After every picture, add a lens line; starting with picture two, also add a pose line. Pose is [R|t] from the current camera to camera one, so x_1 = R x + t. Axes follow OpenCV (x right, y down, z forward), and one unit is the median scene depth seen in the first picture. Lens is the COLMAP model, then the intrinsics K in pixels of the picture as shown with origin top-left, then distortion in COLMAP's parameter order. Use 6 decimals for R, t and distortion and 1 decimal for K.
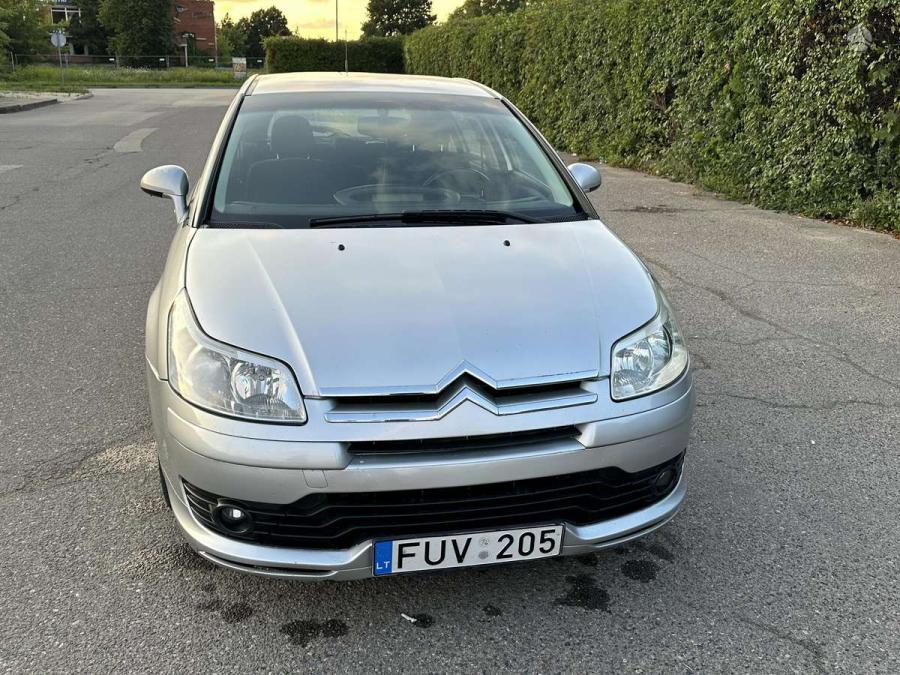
lens RADIAL K [[848.5, 0, 455.0], [0, 848.5, 335.6], [0, 0, 1]] dist [0.142246, -0.280080]
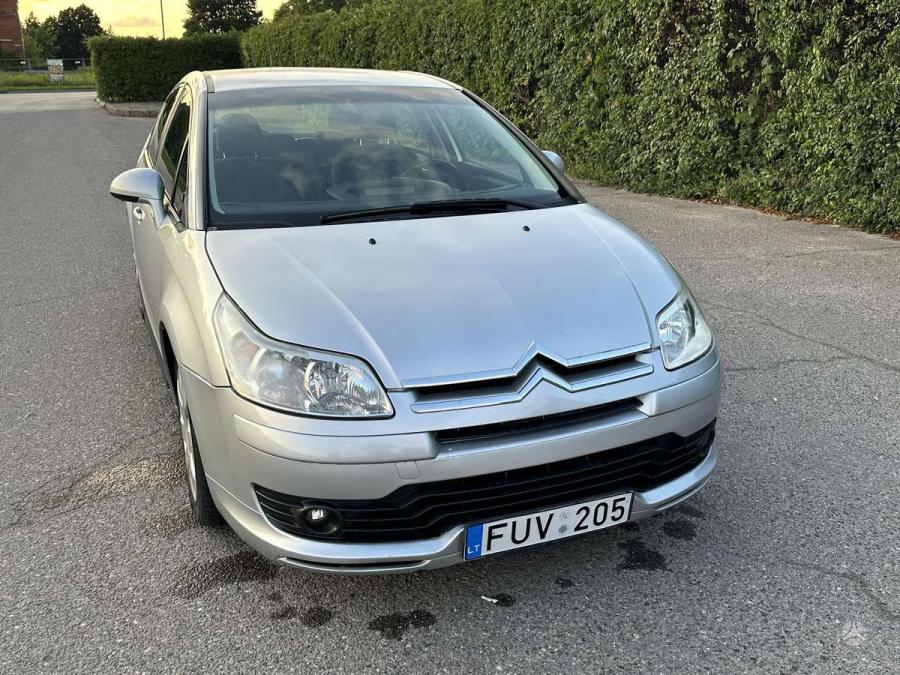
lens RADIAL K [[848.5, 0, 455.0], [0, 848.5, 335.6], [0, 0, 1]] dist [0.142246, -0.280080]
pose [[0.982171, -0.075535, 0.172147, -0.195709], [0.074830, 0.997140, 0.010591, 0.002558], [-0.172455, 0.002480, 0.985014, 0.004229]]
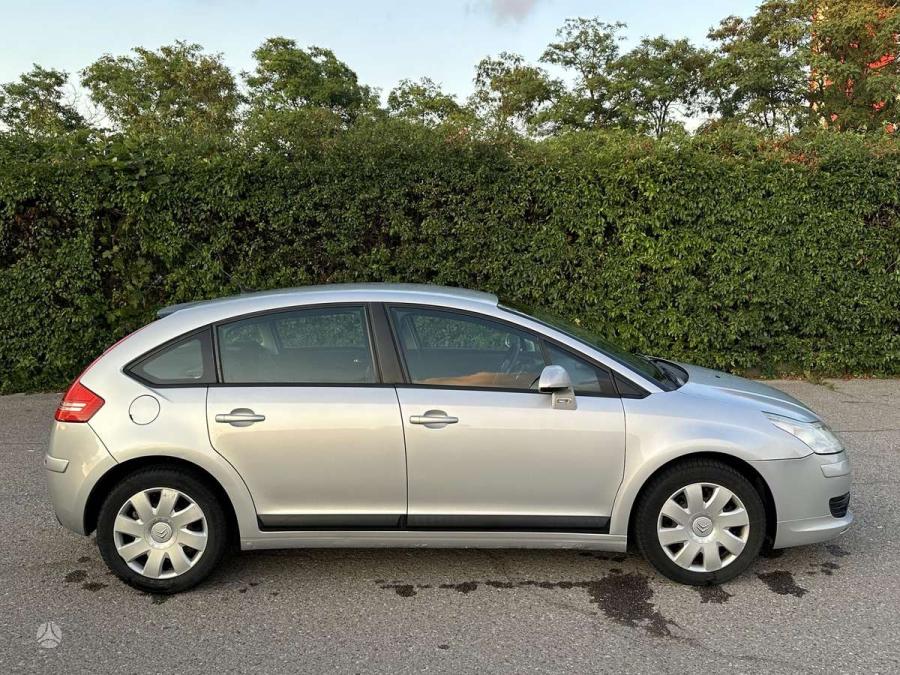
lens RADIAL K [[842.1, 0, 452.8], [0, 842.1, 334.2], [0, 0, 1]] dist [0.175487, -0.347161]
pose [[0.192527, -0.115580, 0.974461, -1.738026], [0.295075, 0.953899, 0.054842, -0.398466], [-0.935876, 0.276980, 0.217756, 0.986394]]
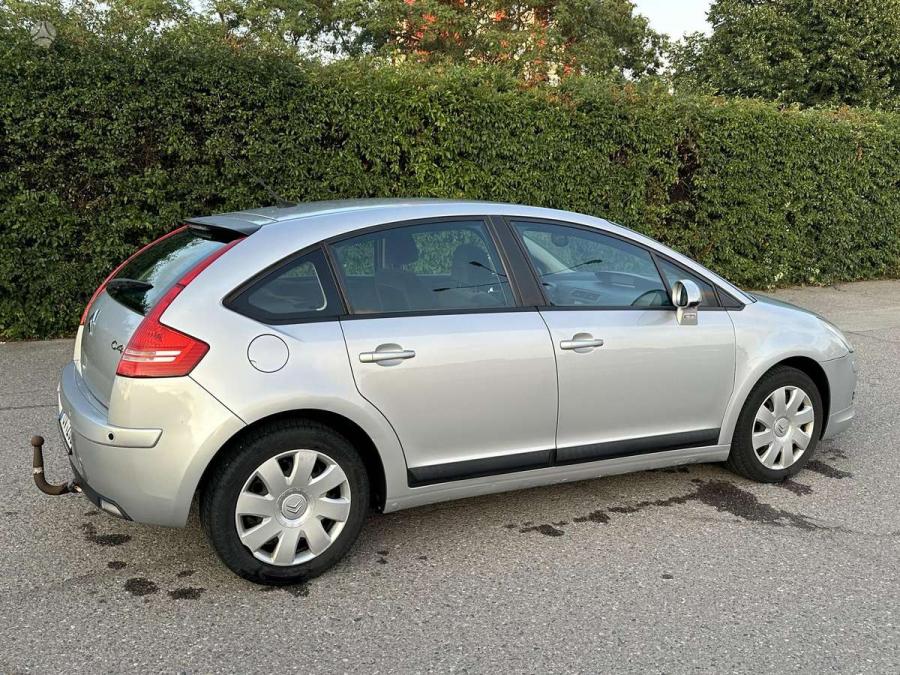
lens RADIAL K [[844.1, 0, 450.0], [0, 844.1, 337.5], [0, 0, 1]] dist [0.177041, -0.361616]
pose [[-0.275477, -0.180375, 0.944234, -1.556021], [0.264751, 0.930018, 0.254900, -0.580617], [-0.924132, 0.320206, -0.208444, 1.792375]]
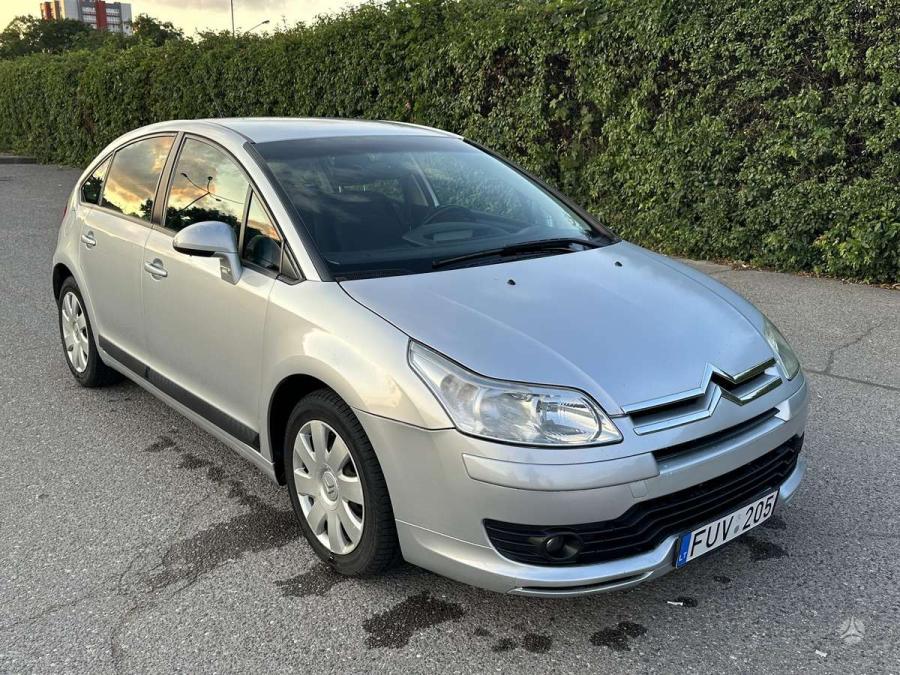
lens RADIAL K [[844.1, 0, 450.0], [0, 844.1, 337.5], [0, 0, 1]] dist [0.177041, -0.361616]
pose [[0.888207, -0.131772, 0.440141, -0.602061], [0.147629, 0.989041, -0.001810, -0.040713], [-0.435080, 0.066585, 0.897927, 0.086316]]
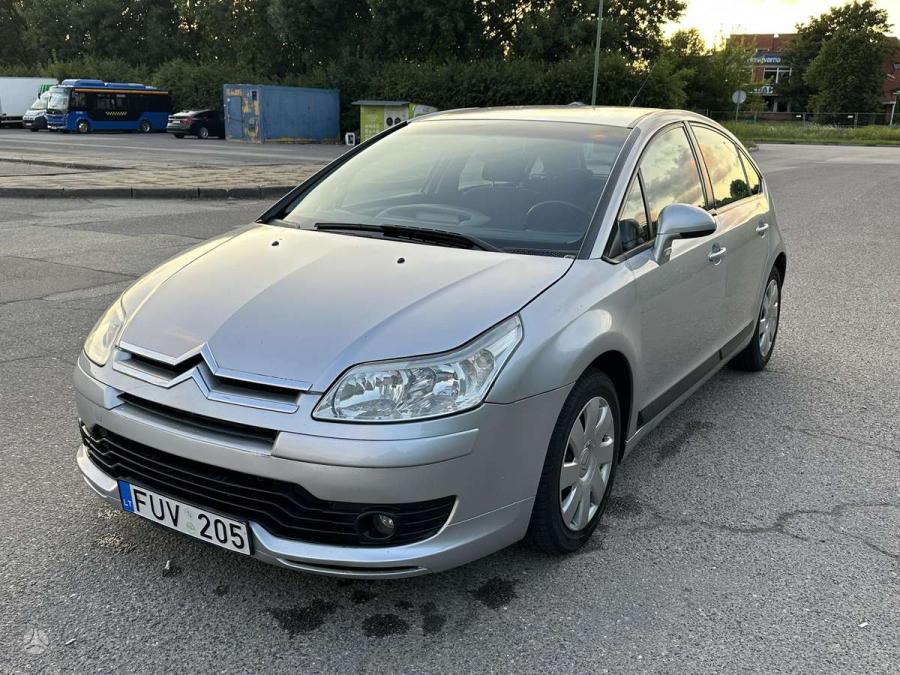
lens RADIAL K [[854.6, 0, 450.3], [0, 854.6, 348.6], [0, 0, 1]] dist [0.102716, -0.205728]
pose [[0.720508, 0.183169, -0.668818, 0.726945], [-0.215882, 0.975803, 0.034676, -0.052084], [0.658987, 0.119402, 0.742617, 0.297448]]
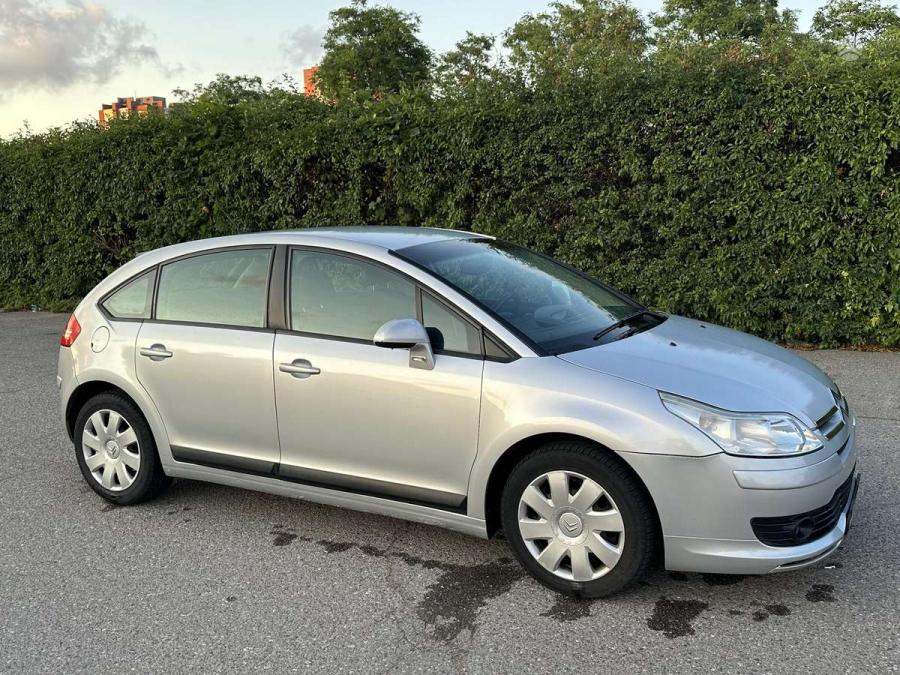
lens RADIAL K [[844.1, 0, 450.0], [0, 844.1, 337.5], [0, 0, 1]] dist [0.177041, -0.361616]
pose [[0.656260, -0.149016, 0.739673, -1.232886], [0.256564, 0.965963, -0.033026, -0.143795], [-0.709576, 0.211447, 0.672155, 0.297419]]
